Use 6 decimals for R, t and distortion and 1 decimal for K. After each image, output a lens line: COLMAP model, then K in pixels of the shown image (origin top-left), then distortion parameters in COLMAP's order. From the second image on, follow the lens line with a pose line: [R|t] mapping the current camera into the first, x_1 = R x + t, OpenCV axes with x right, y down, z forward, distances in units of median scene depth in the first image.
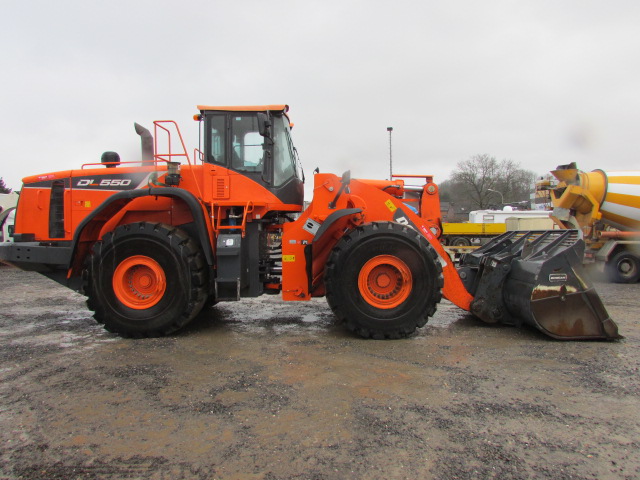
lens RADIAL K [[451.0, 0, 321.0], [0, 451.0, 238.9], [0, 0, 1]] dist [-0.047845, -0.001156]
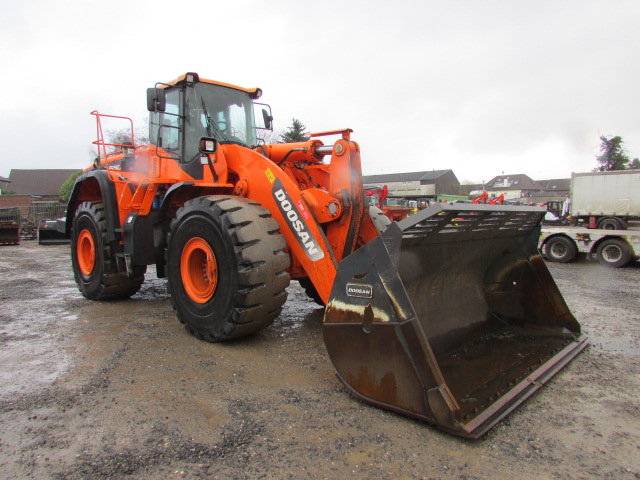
lens RADIAL K [[451.0, 0, 319.2], [0, 451.0, 240.5], [0, 0, 1]] dist [-0.047845, -0.001156]
pose [[0.758007, 0.044061, -0.650757, 0.858685], [-0.011154, 0.998445, 0.054610, -0.006067], [0.652151, -0.034136, 0.757320, 0.539769]]
